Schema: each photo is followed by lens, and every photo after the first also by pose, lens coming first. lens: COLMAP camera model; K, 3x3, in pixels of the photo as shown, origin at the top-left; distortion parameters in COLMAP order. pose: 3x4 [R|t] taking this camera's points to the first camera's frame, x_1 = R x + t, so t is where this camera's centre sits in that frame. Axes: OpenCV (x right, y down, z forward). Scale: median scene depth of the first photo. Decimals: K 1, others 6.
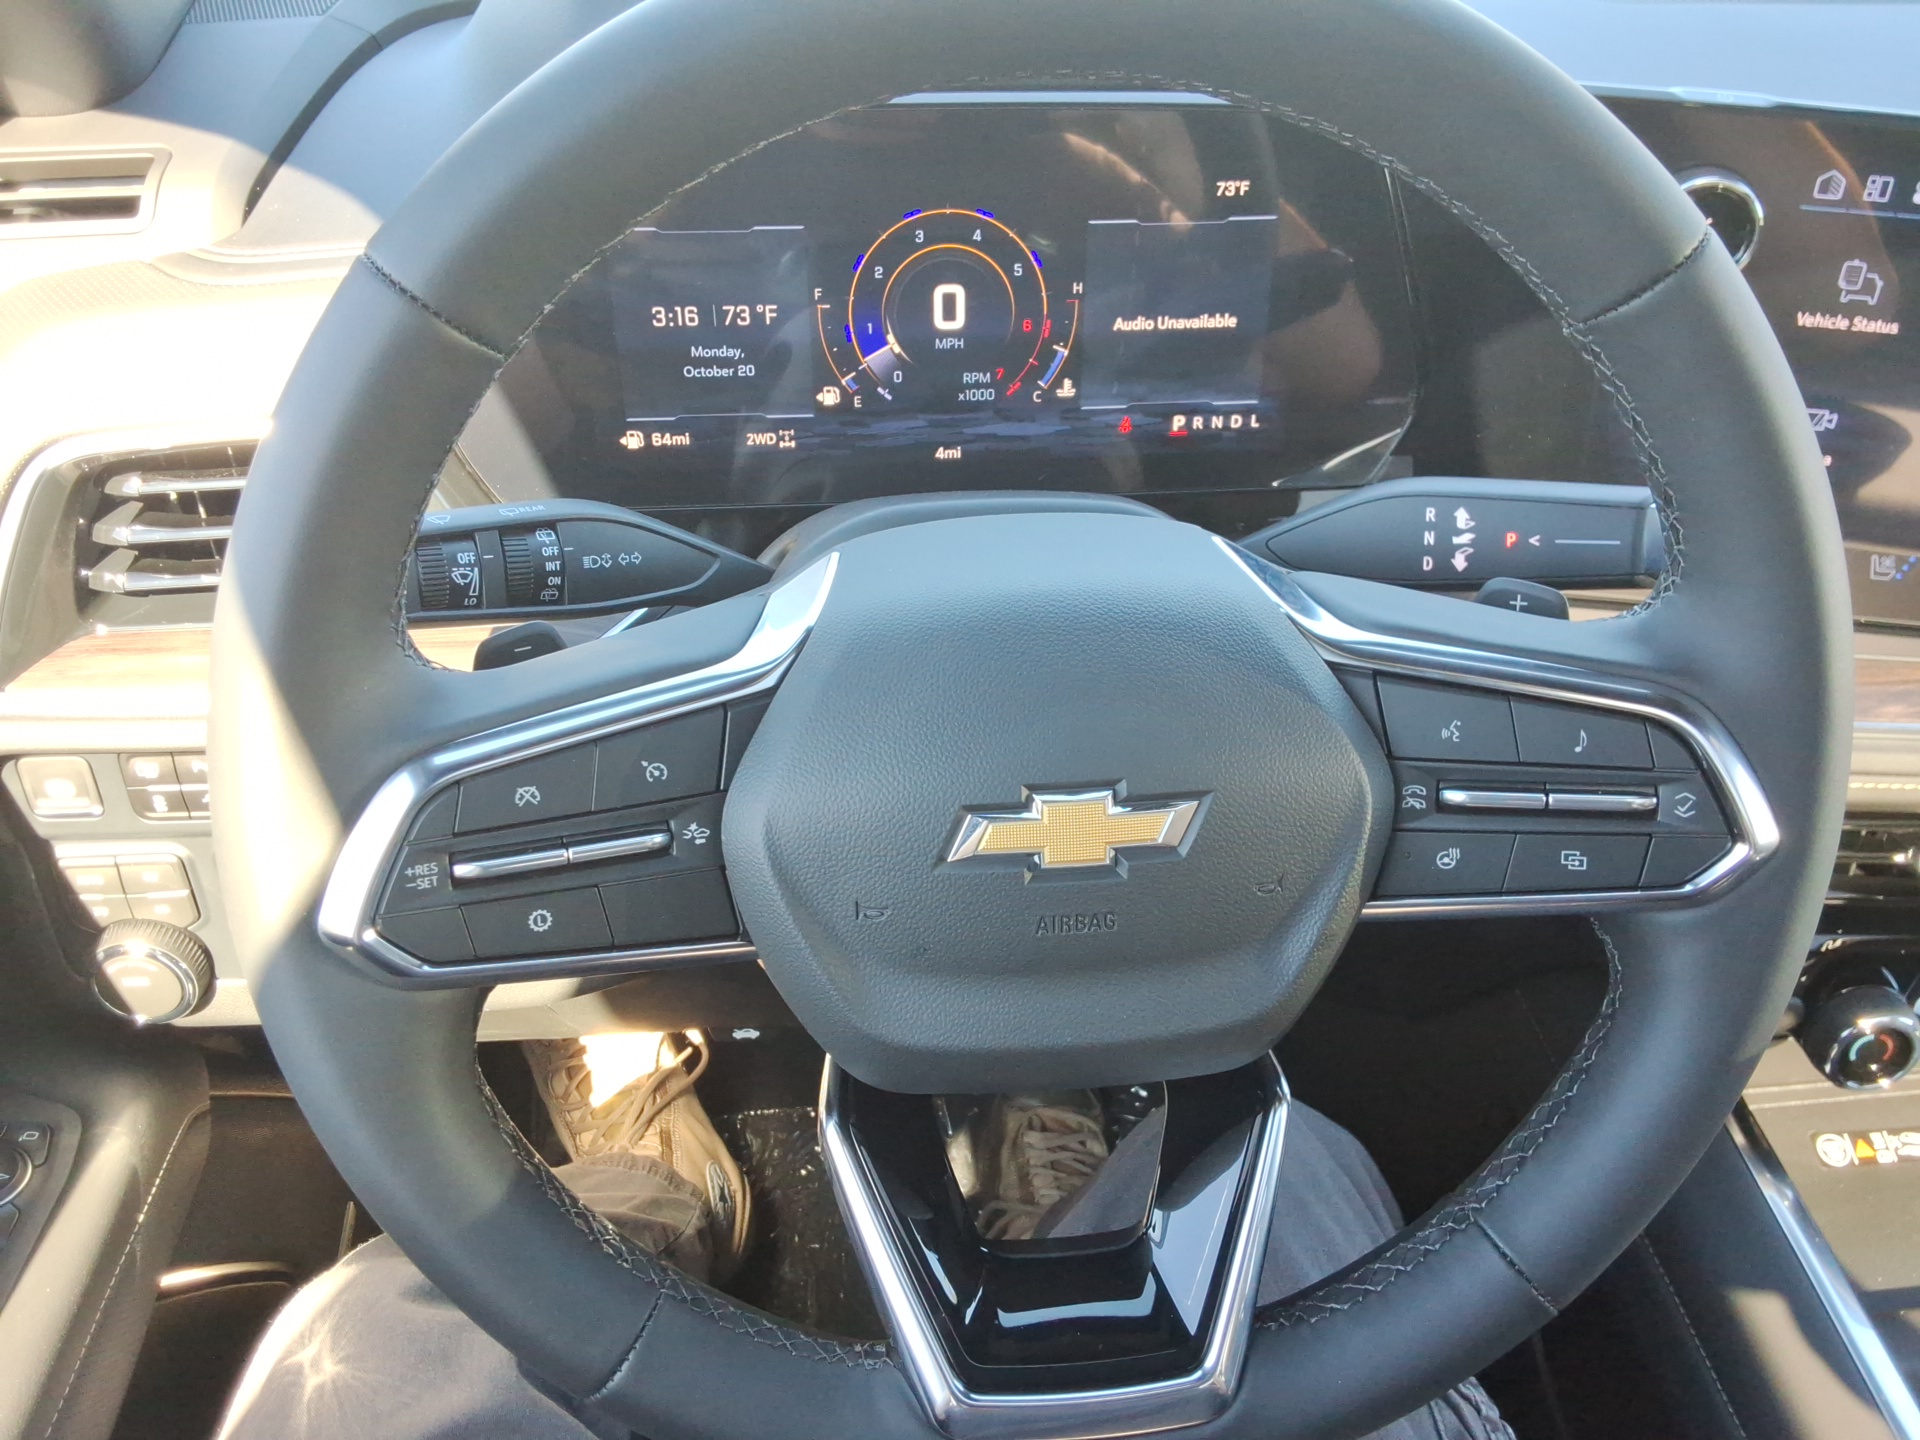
lens RADIAL K [[1542.6, 0, 965.5], [0, 1542.6, 718.7], [0, 0, 1]] dist [0.076663, -0.117227]
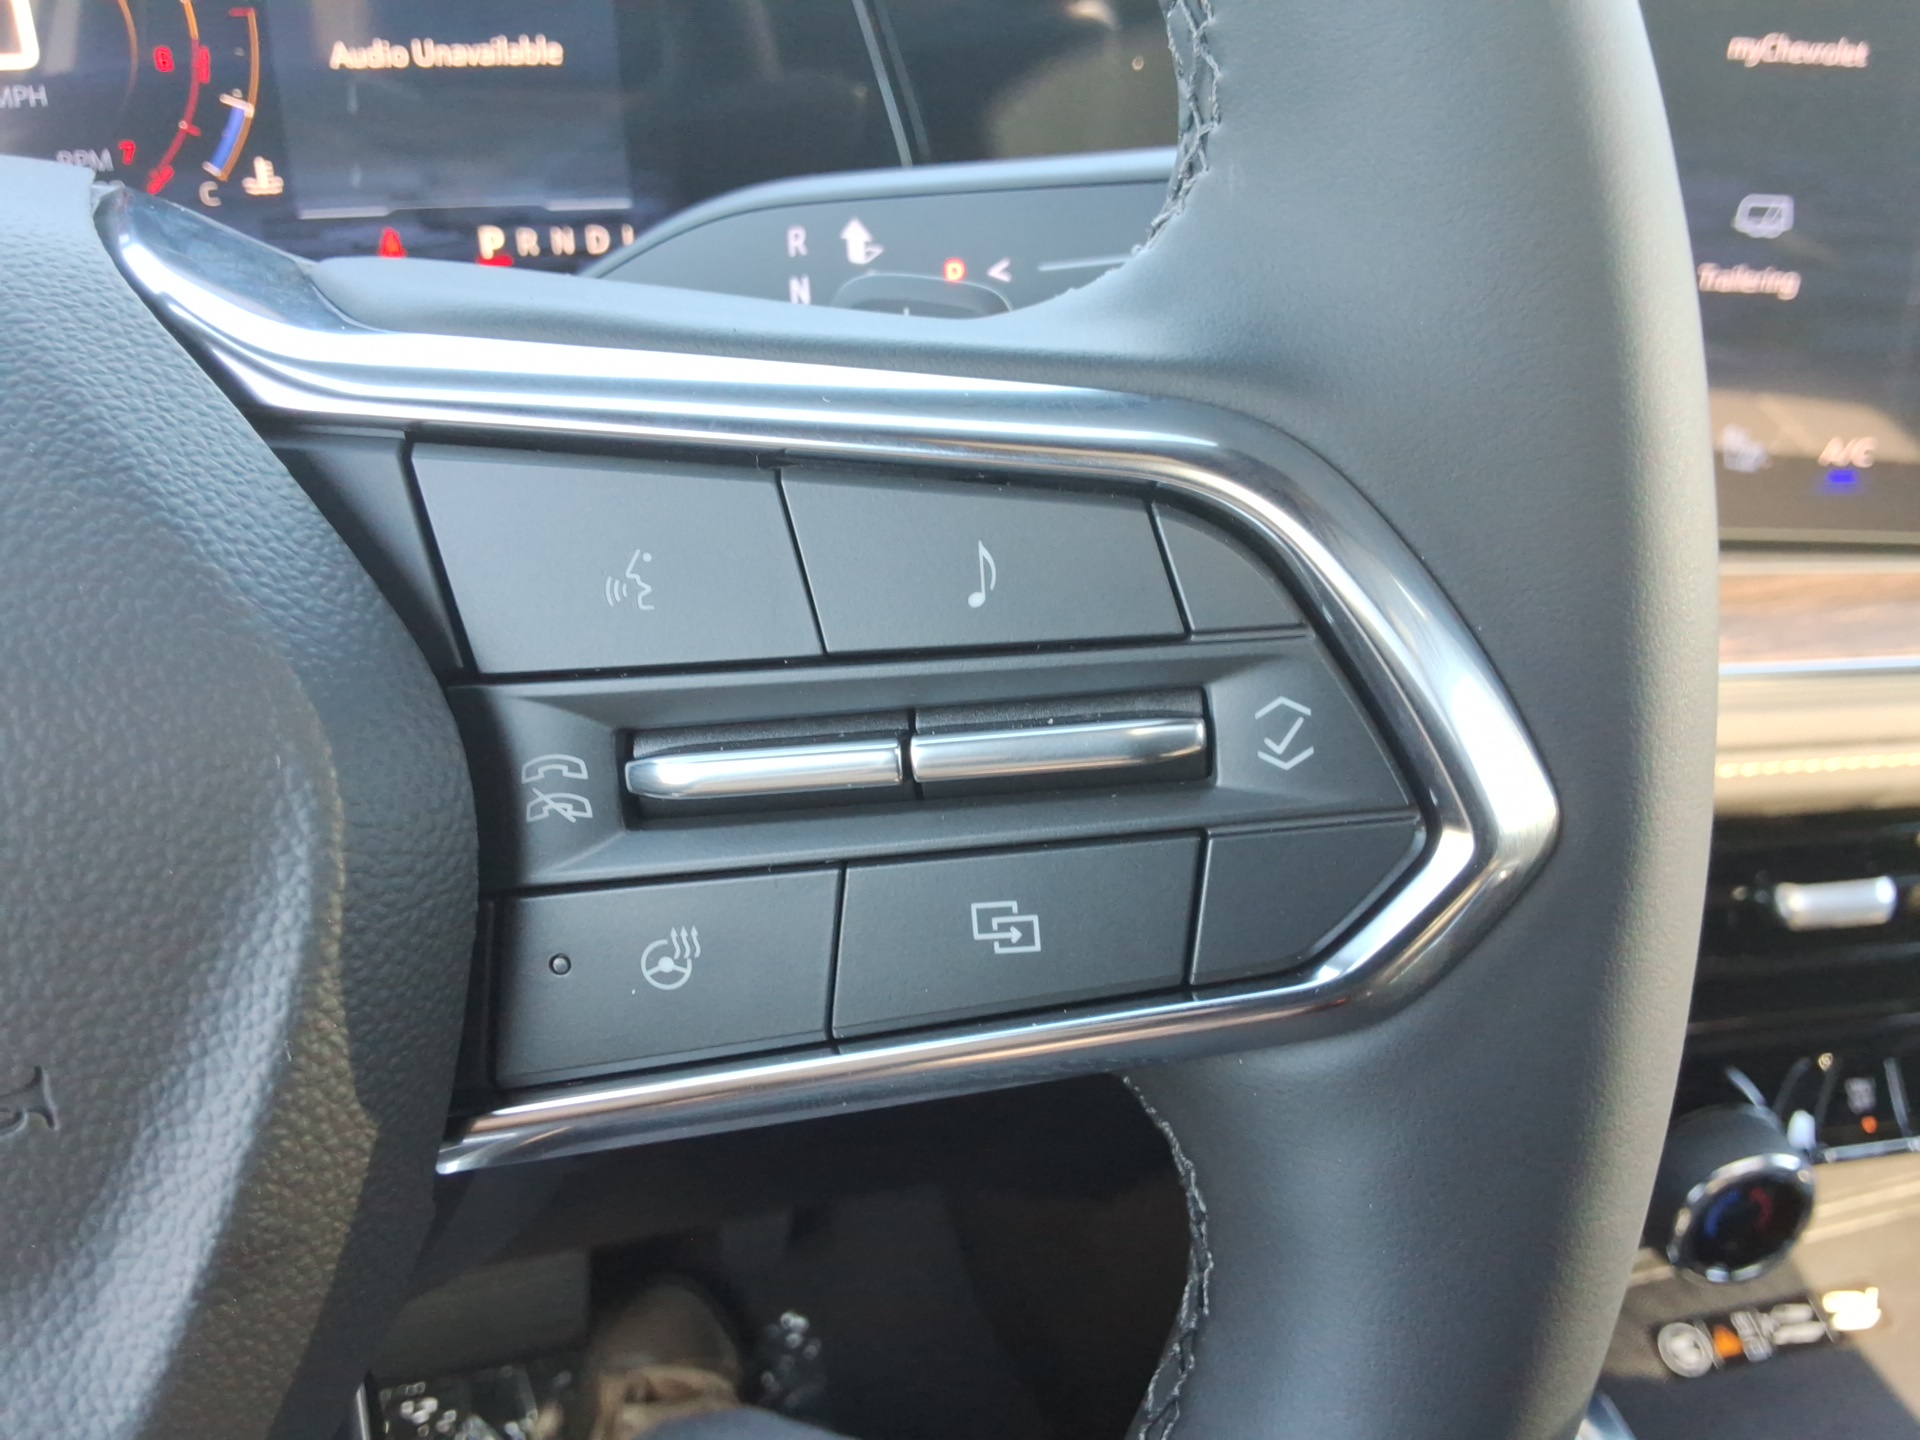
lens RADIAL K [[1542.6, 0, 967.7], [0, 1542.6, 723.9], [0, 0, 1]] dist [0.076663, -0.117227]
pose [[0.988004, -0.074242, 0.135410, 0.290887], [0.086079, 0.992761, -0.083762, 0.063602], [-0.128212, 0.094413, 0.987243, 0.564887]]
